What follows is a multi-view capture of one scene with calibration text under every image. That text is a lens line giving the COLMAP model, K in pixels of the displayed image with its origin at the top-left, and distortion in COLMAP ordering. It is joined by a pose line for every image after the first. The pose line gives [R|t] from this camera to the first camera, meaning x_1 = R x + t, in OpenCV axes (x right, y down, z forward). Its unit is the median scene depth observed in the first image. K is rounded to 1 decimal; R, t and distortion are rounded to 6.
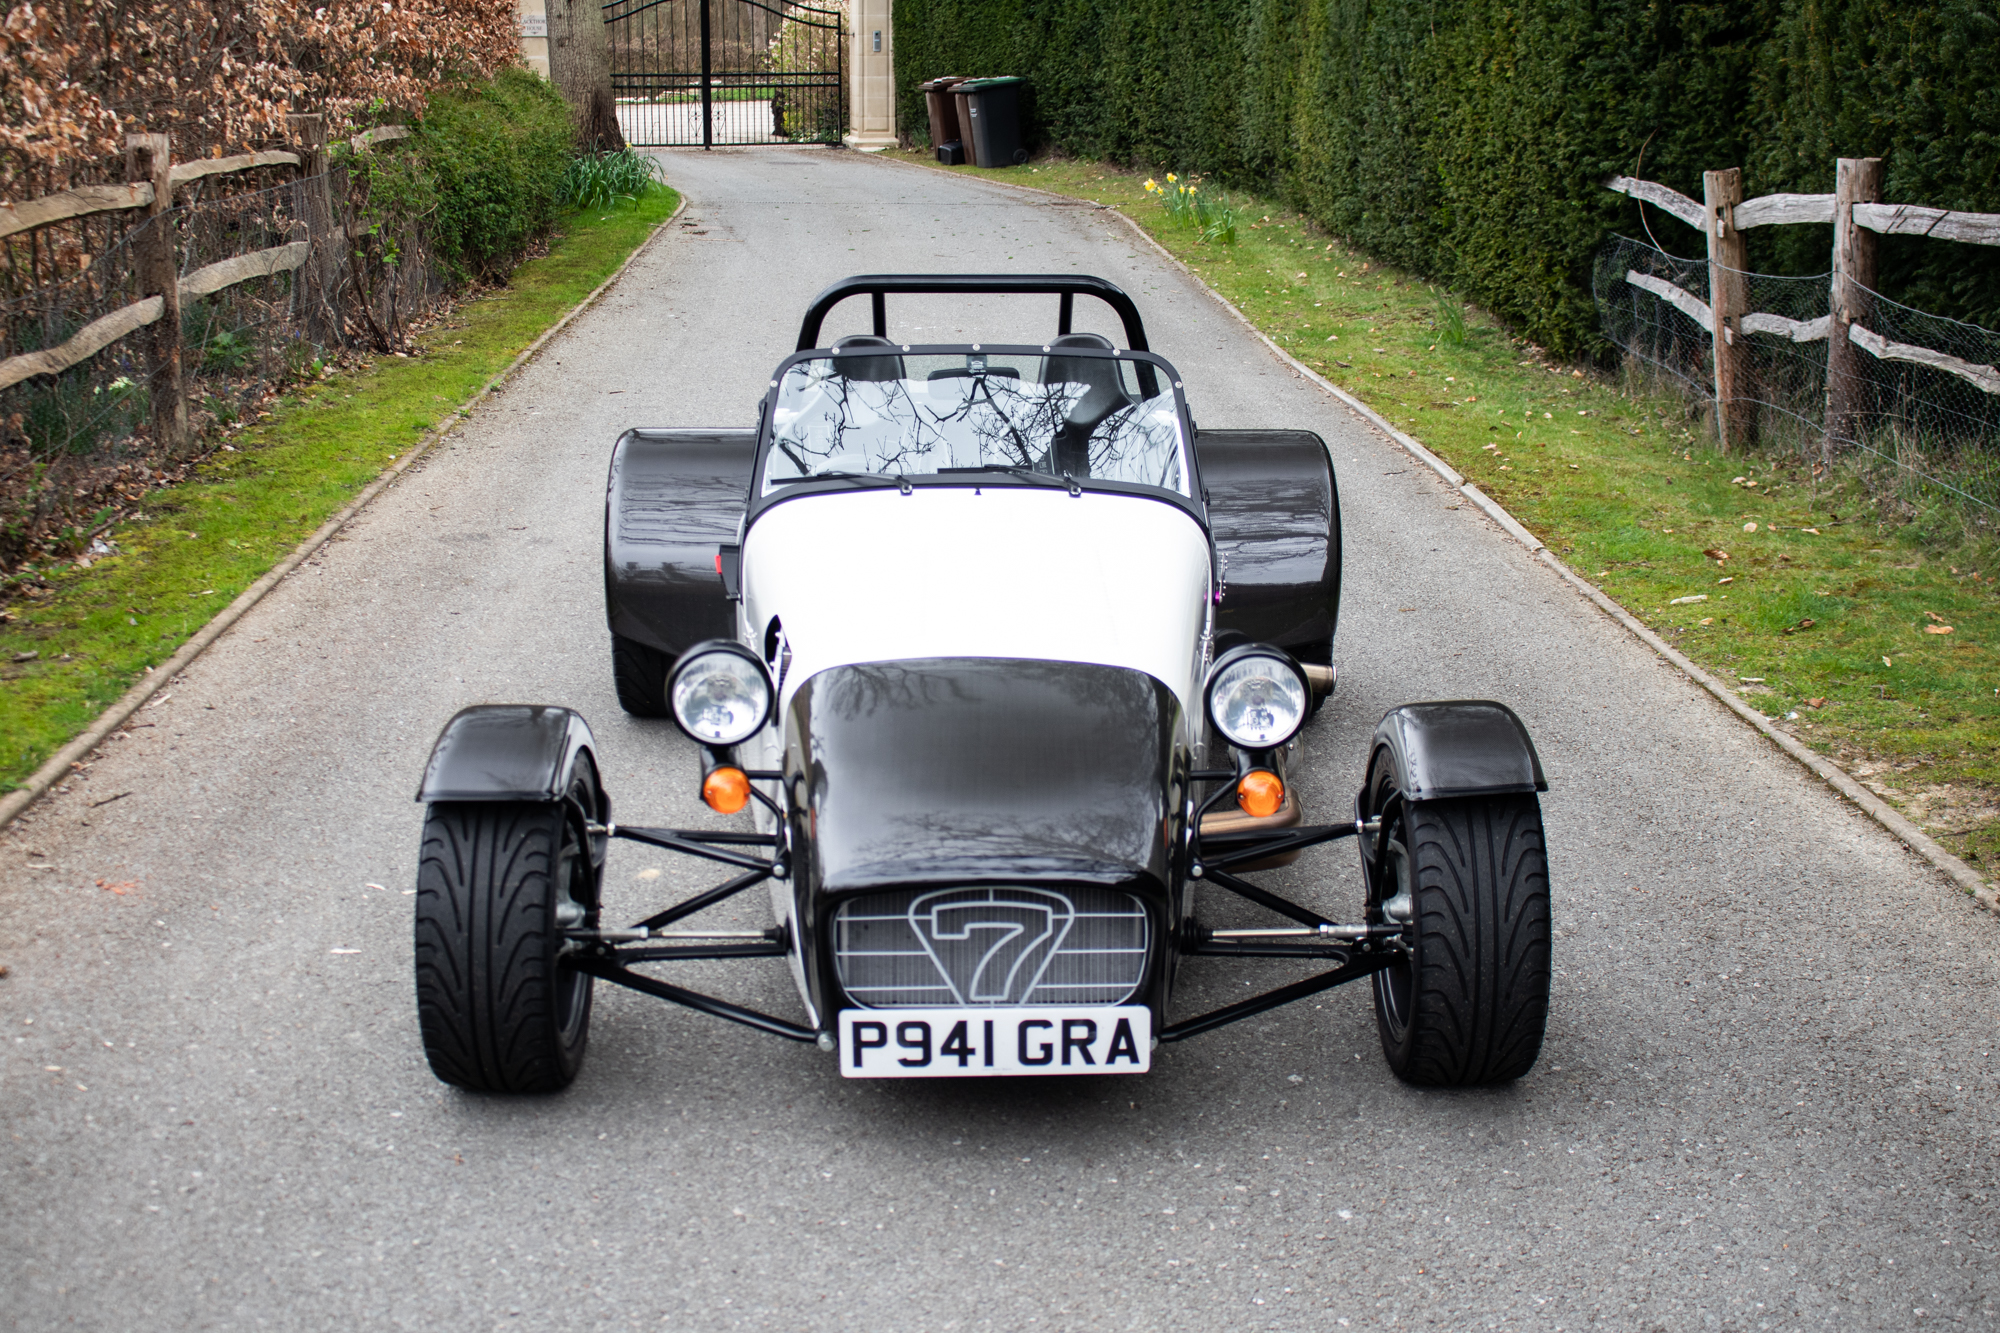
lens RADIAL K [[2499.0, 0, 1017.9], [0, 2499.0, 671.7], [0, 0, 1]] dist [-0.085046, 0.094302]
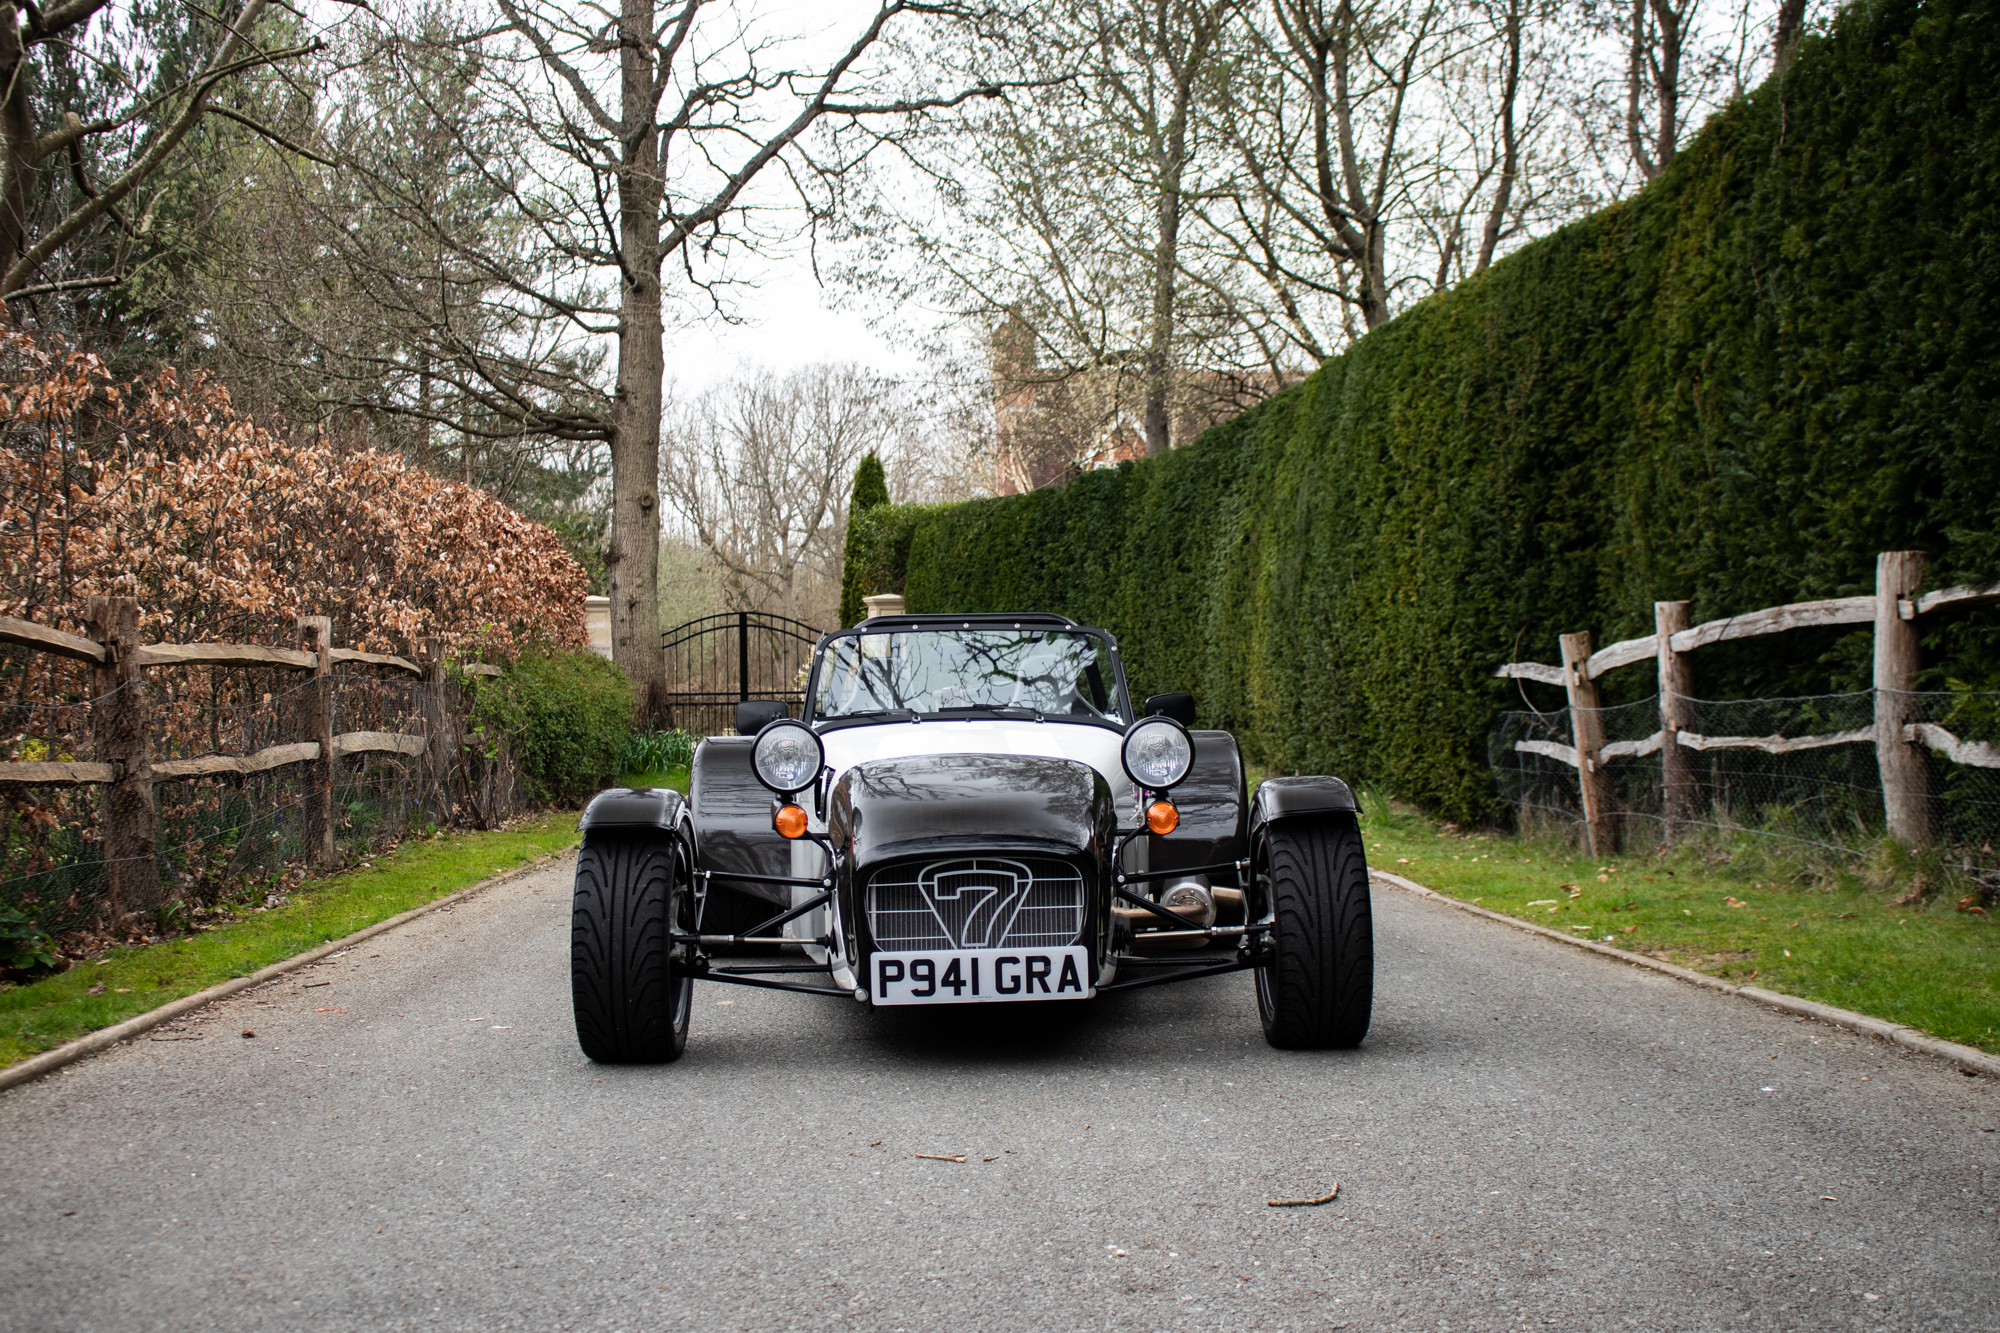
lens RADIAL K [[2317.8, 0, 1013.4], [0, 2317.8, 673.1], [0, 0, 1]] dist [-0.108512, 0.121651]
pose [[0.999791, -0.020299, -0.002467, 0.009728], [0.018948, 0.965044, -0.261402, 0.187673], [0.007687, 0.261300, 0.965227, -0.184341]]
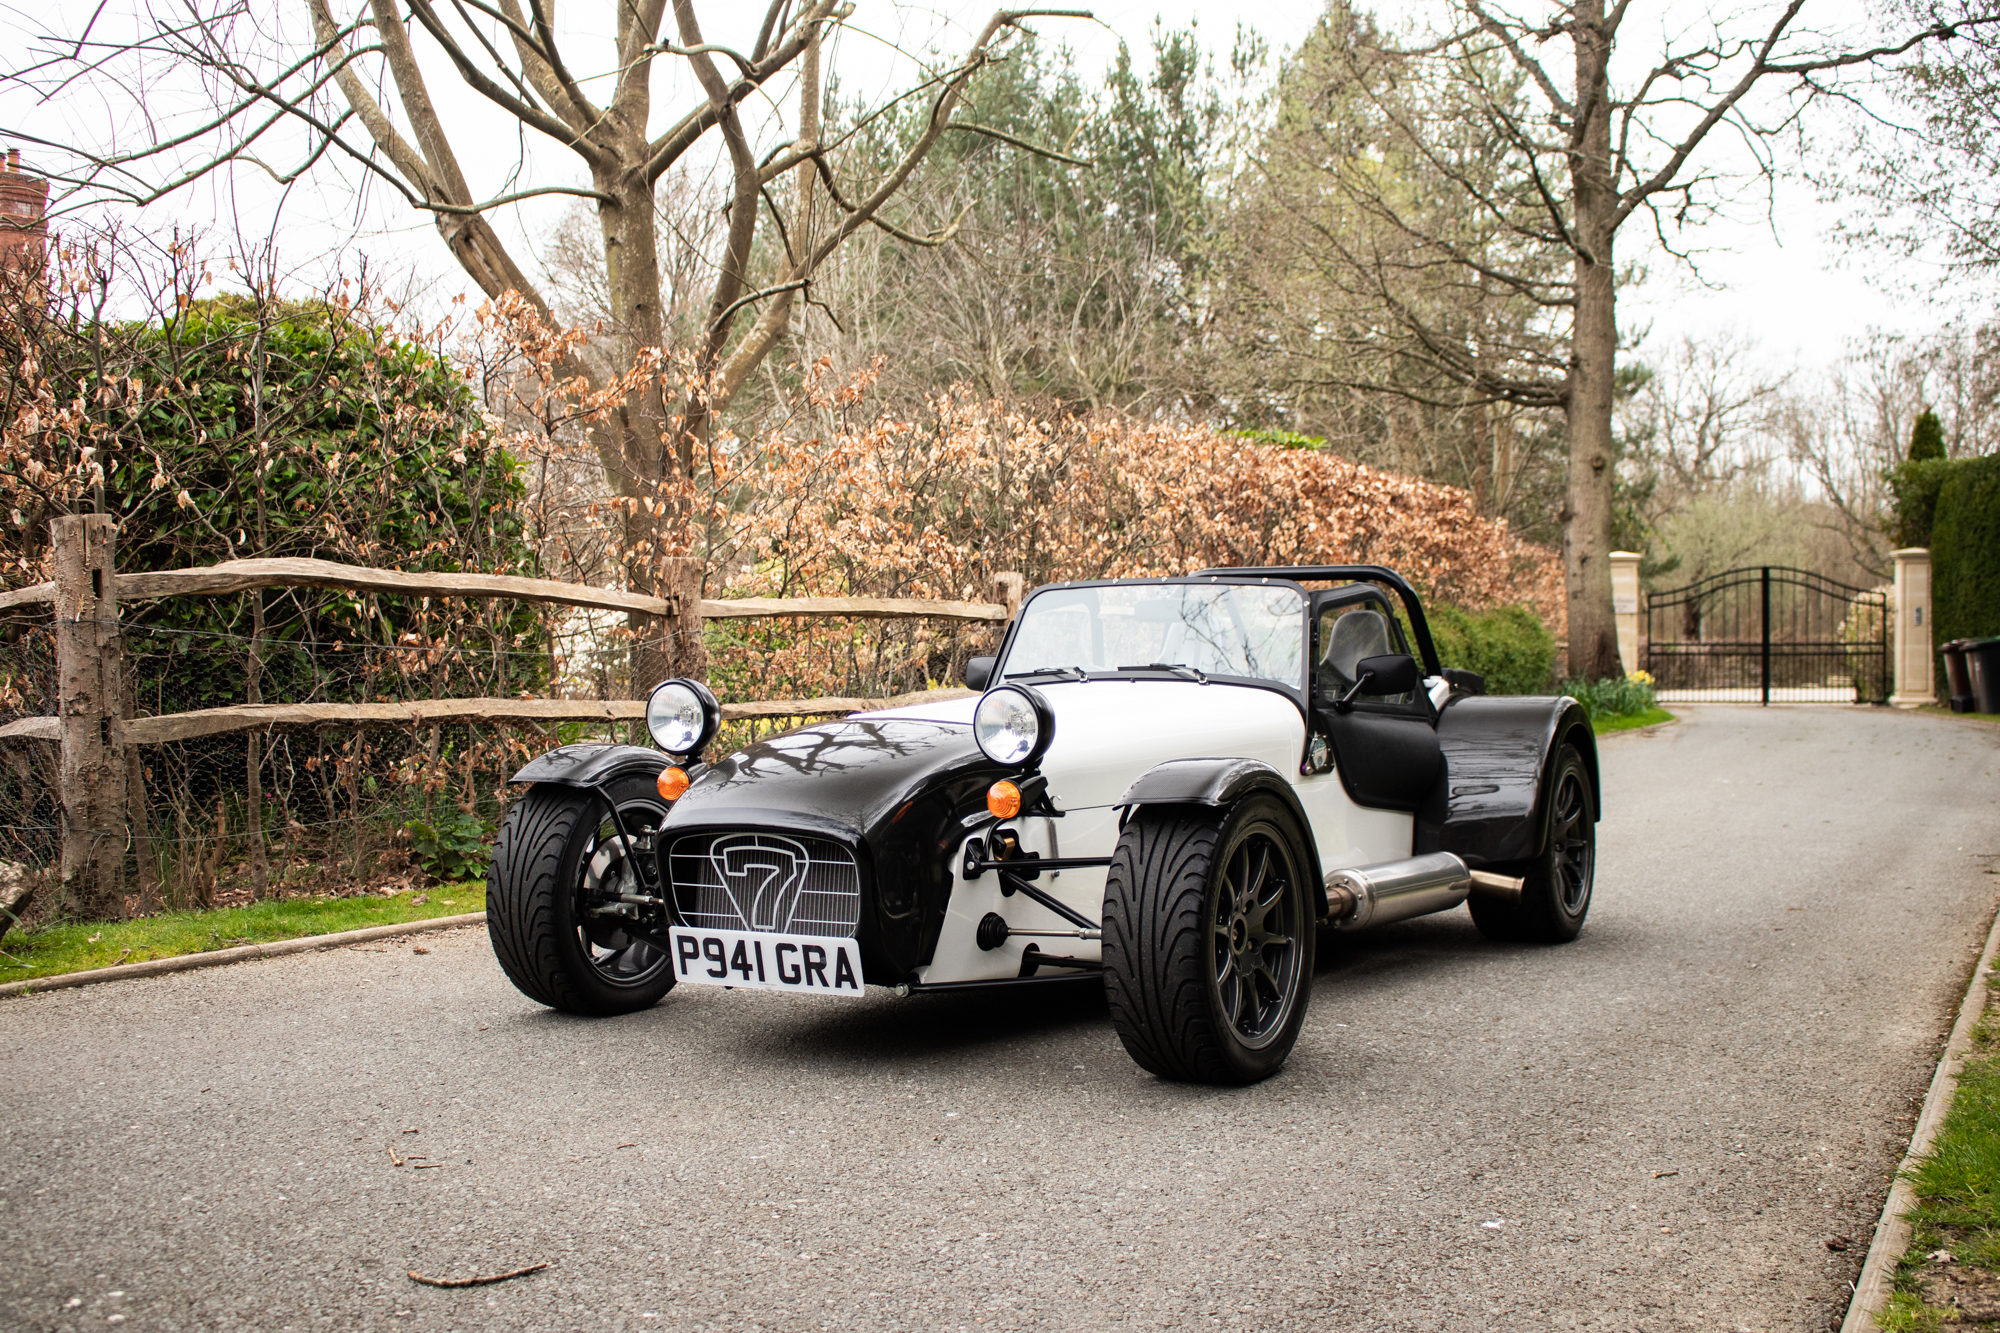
lens RADIAL K [[2043.5, 0, 1003.6], [0, 2043.5, 678.7], [0, 0, 1]] dist [-0.129134, 0.119395]
pose [[0.854606, -0.000942, -0.519276, 0.375393], [-0.123594, 0.970892, -0.205168, 0.119349], [0.504354, 0.239517, 0.829613, 0.079562]]
